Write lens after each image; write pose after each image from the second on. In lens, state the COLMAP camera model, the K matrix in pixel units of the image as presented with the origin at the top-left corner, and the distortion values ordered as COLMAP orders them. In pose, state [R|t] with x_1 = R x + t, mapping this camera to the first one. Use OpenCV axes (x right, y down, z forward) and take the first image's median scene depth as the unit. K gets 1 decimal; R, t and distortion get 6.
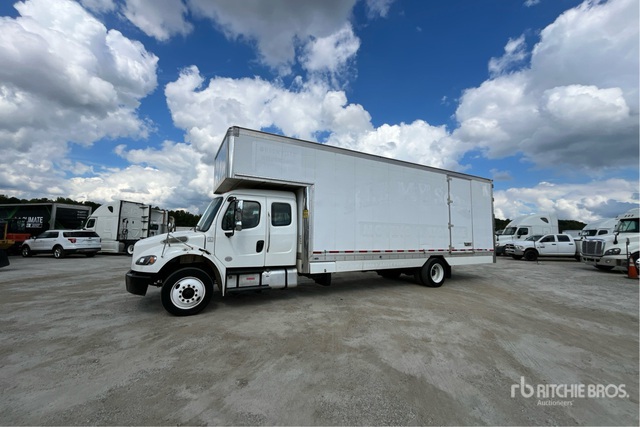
lens RADIAL K [[250.8, 0, 310.1], [0, 250.8, 208.2], [0, 0, 1]] dist [0.011716, 0.000356]
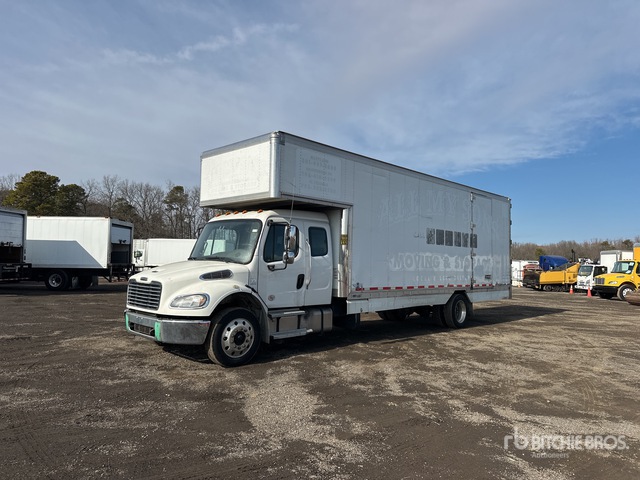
lens RADIAL K [[447.9, 0, 315.6], [0, 447.9, 239.0], [0, 0, 1]] dist [0.093893, 0.000174]
pose [[0.949849, 0.011453, 0.312499, -0.571596], [-0.025561, 0.998829, 0.041086, -0.043370], [-0.311662, -0.047013, 0.949029, -0.358436]]
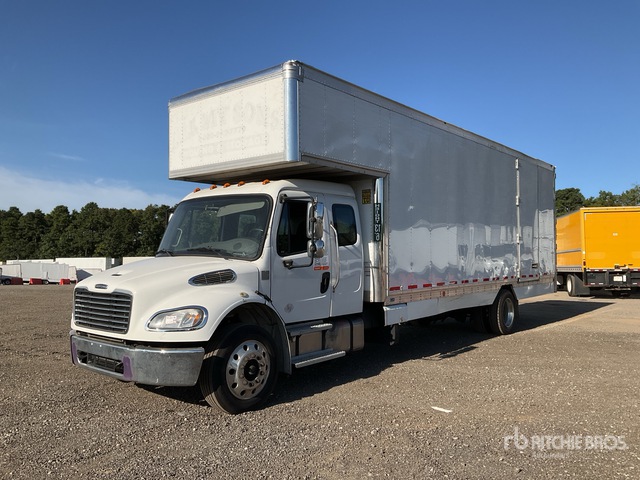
lens RADIAL K [[550.3, 0, 319.5], [0, 550.3, 245.2], [0, 0, 1]] dist [0.040528, -0.035157]
pose [[0.916293, -0.024744, 0.399744, -0.662366], [-0.006705, 0.997002, 0.077084, -0.025693], [-0.400453, -0.073312, 0.913380, -0.108029]]
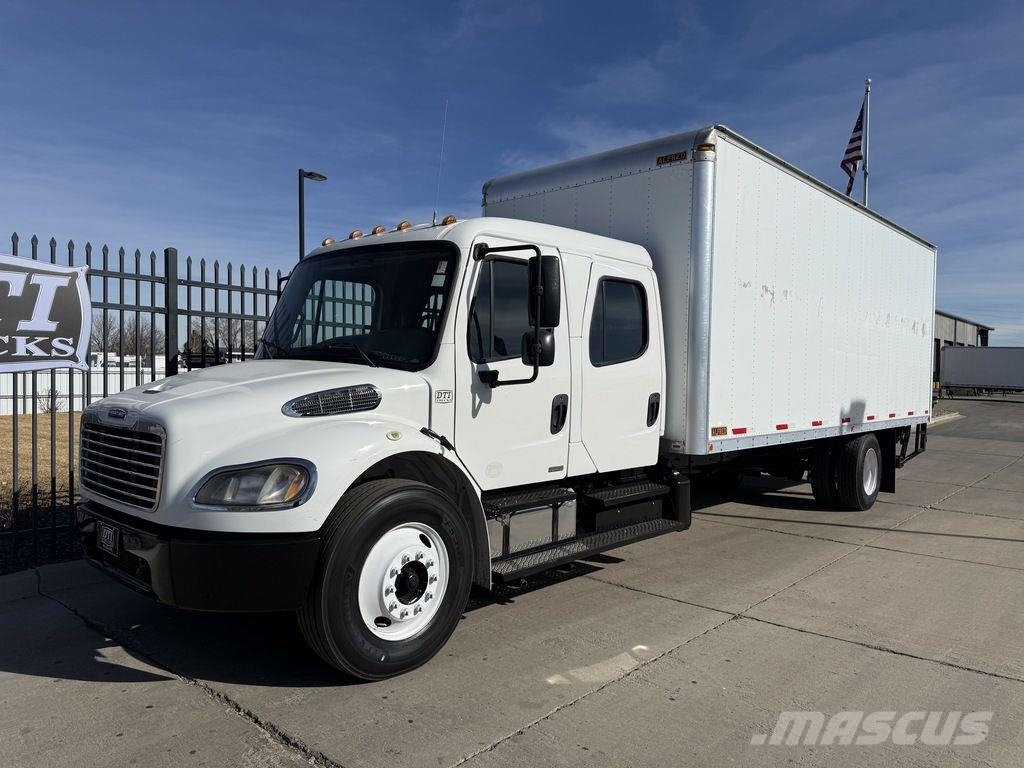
lens RADIAL K [[743.0, 0, 506.3], [0, 743.0, 387.3], [0, 0, 1]] dist [0.077866, 0.000286]
pose [[0.937113, -0.021753, 0.348348, -0.537462], [-0.023331, 0.991920, 0.124704, 0.009145], [-0.348246, -0.124989, 0.929033, 0.182728]]
